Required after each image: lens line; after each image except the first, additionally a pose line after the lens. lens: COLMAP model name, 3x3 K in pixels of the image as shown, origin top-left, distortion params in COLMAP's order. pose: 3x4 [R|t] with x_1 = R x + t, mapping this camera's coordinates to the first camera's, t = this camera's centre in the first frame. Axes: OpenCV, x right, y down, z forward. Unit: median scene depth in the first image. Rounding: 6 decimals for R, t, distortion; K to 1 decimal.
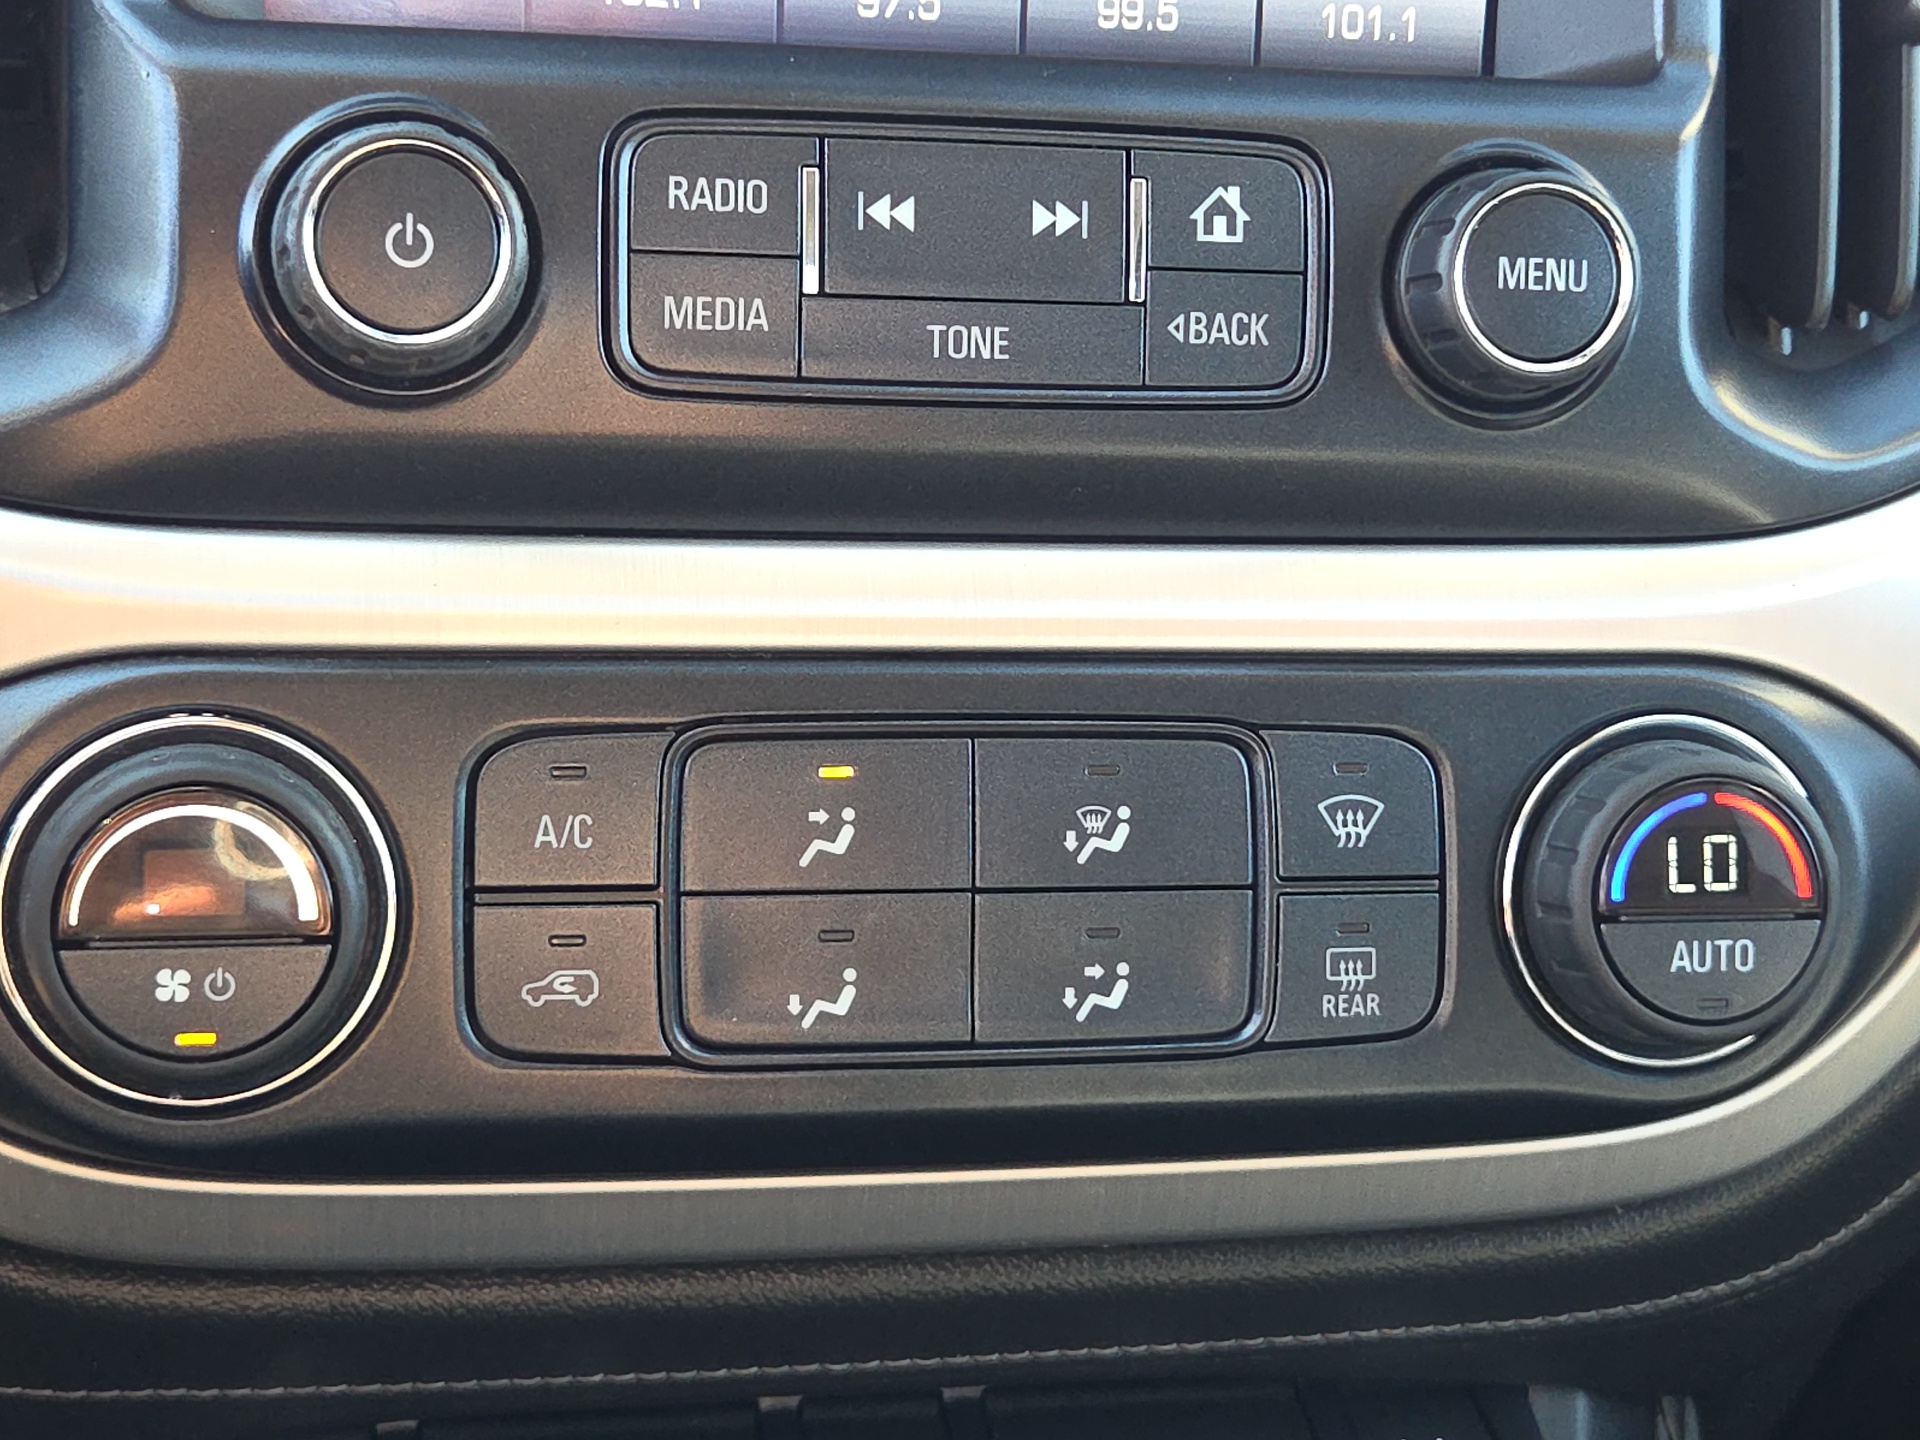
lens RADIAL K [[3069.7, 0, 960.3], [0, 3069.7, 667.4], [0, 0, 1]] dist [0.041372, -0.024999]
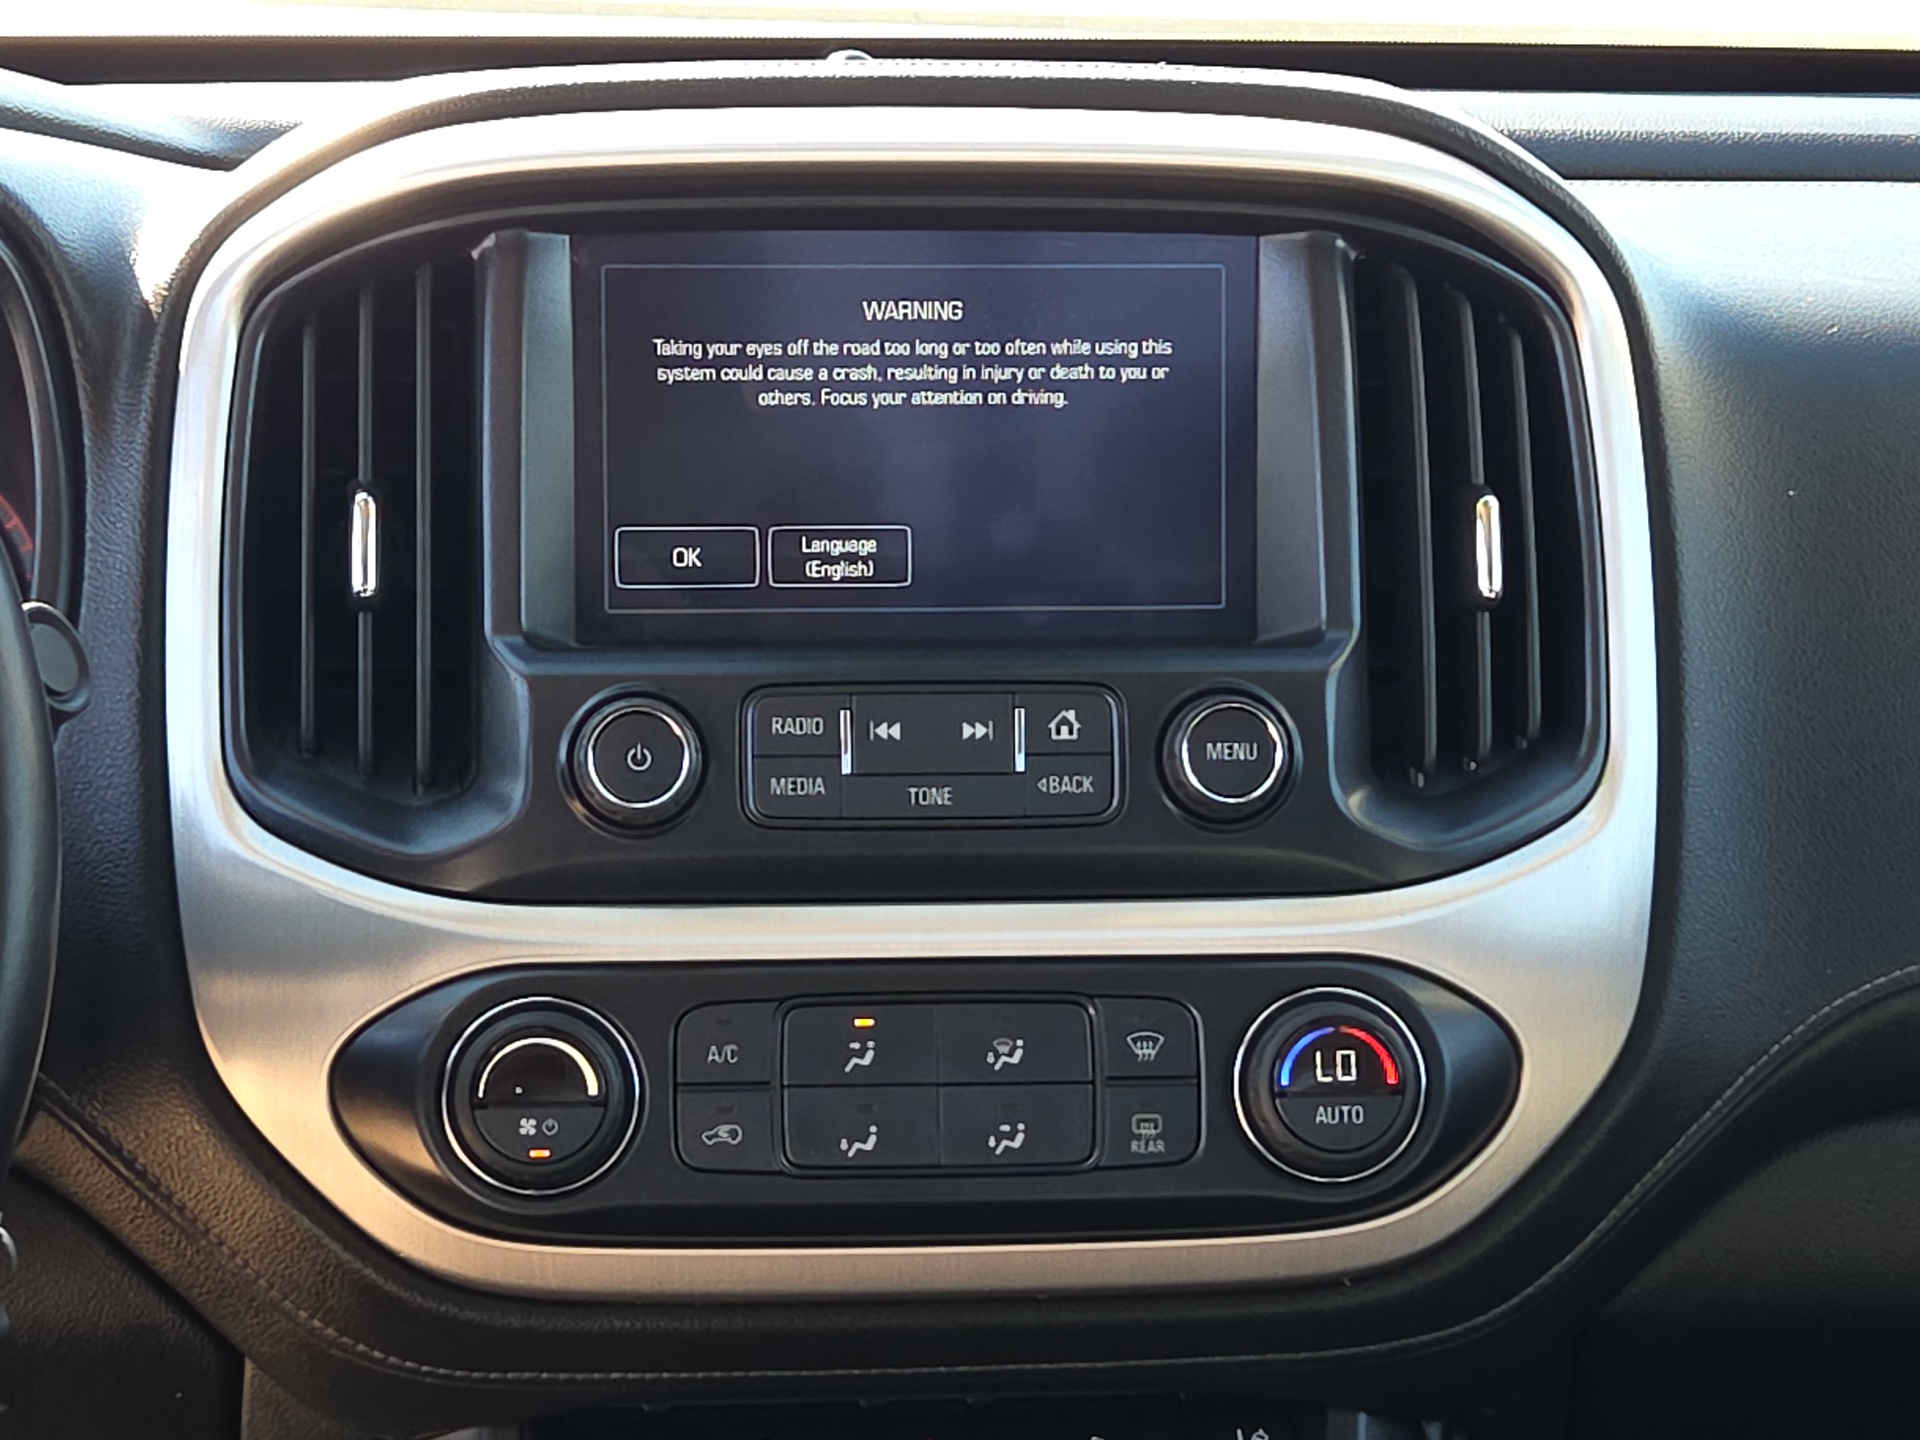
lens RADIAL K [[4413.6, 0, 960.0], [0, 4413.6, 720.0], [0, 0, 1]] dist [0.037098, 0.218095]
pose [[0.985712, -0.034022, -0.164968, 0.471500], [0.016152, 0.993967, -0.108480, 0.143900], [0.167664, 0.104266, 0.980315, -1.681316]]
